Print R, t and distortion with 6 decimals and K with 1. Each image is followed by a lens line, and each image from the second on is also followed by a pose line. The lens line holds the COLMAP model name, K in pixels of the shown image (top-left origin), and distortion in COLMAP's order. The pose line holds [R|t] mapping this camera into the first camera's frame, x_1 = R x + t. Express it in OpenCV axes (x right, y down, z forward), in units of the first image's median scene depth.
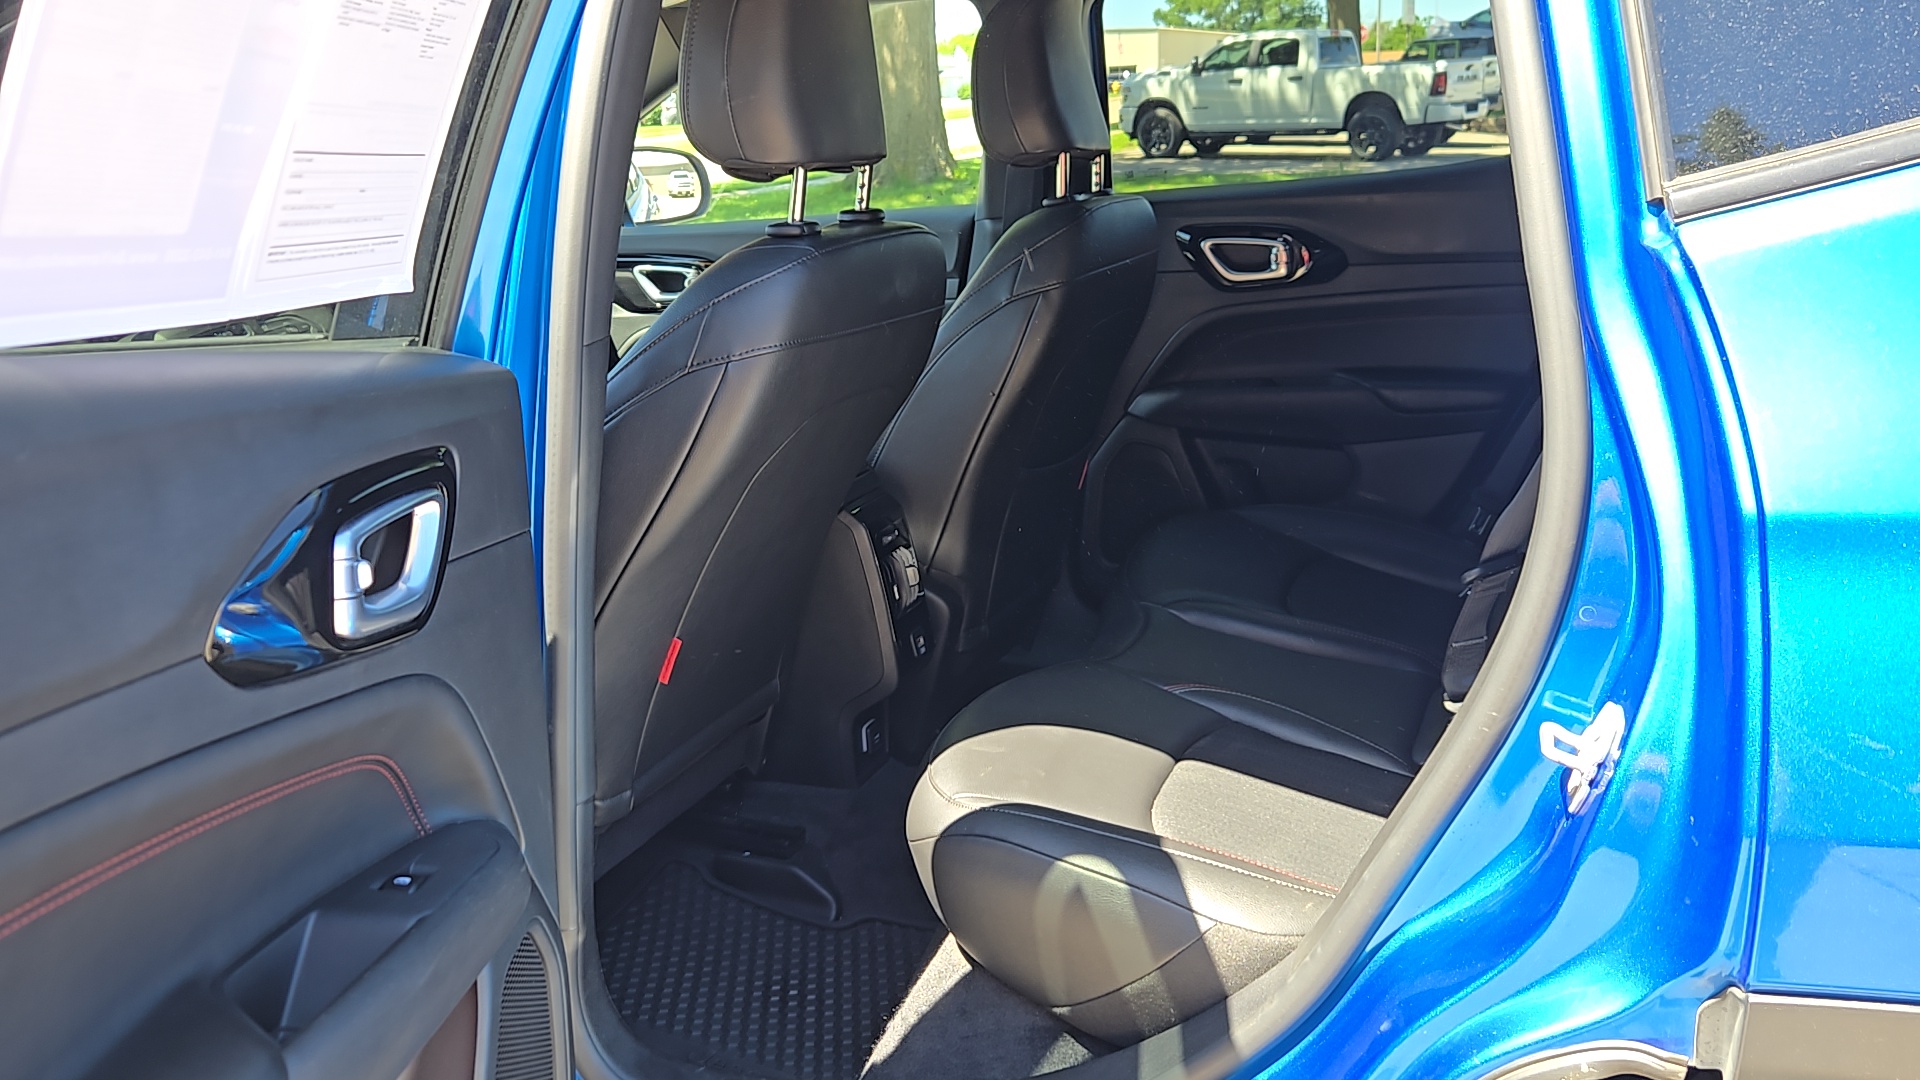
lens RADIAL K [[1604.5, 0, 955.8], [0, 1604.5, 536.0], [0, 0, 1]] dist [0.003211, 0.017819]
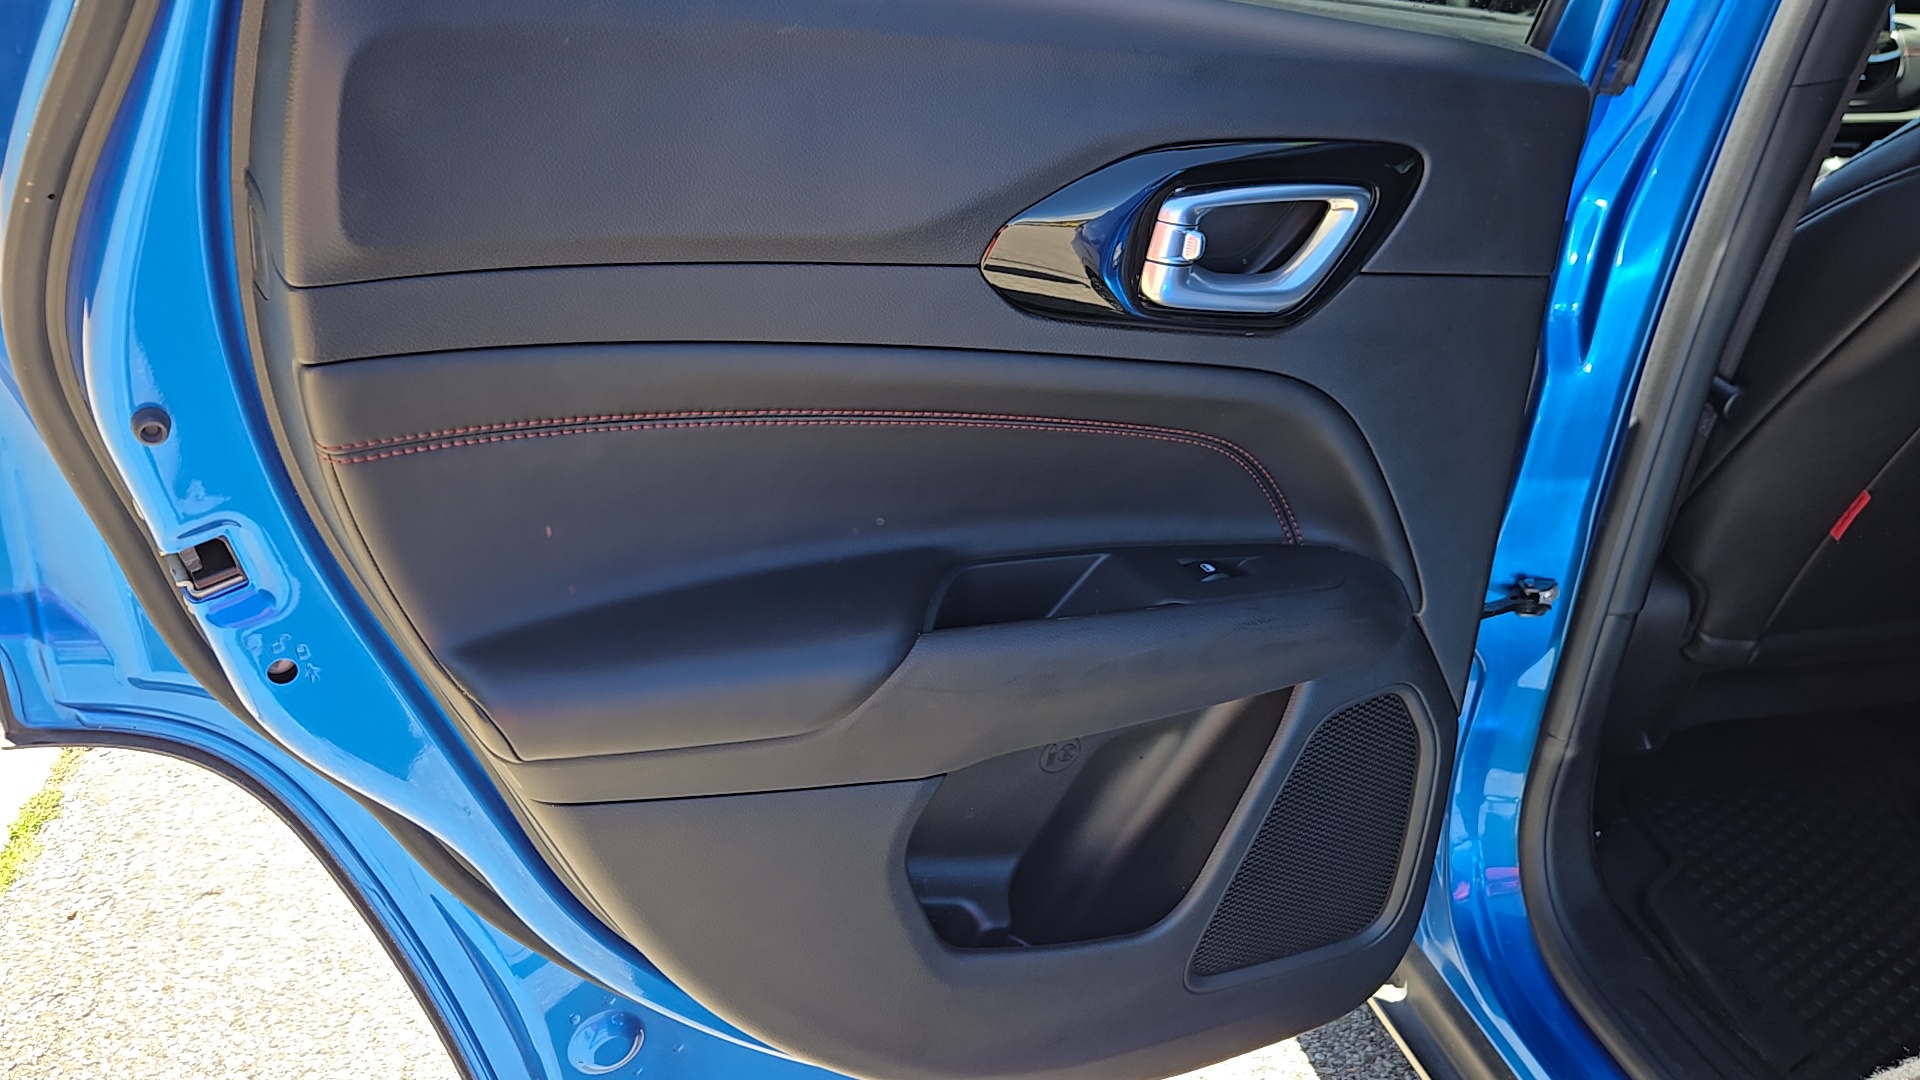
lens RADIAL K [[1604.5, 0, 967.2], [0, 1604.5, 533.7], [0, 0, 1]] dist [0.003211, 0.017819]
pose [[0.530066, 0.393623, -0.751060, 0.244770], [-0.259450, 0.918537, 0.298288, -0.048266], [0.807289, 0.036750, 0.589011, 0.227897]]
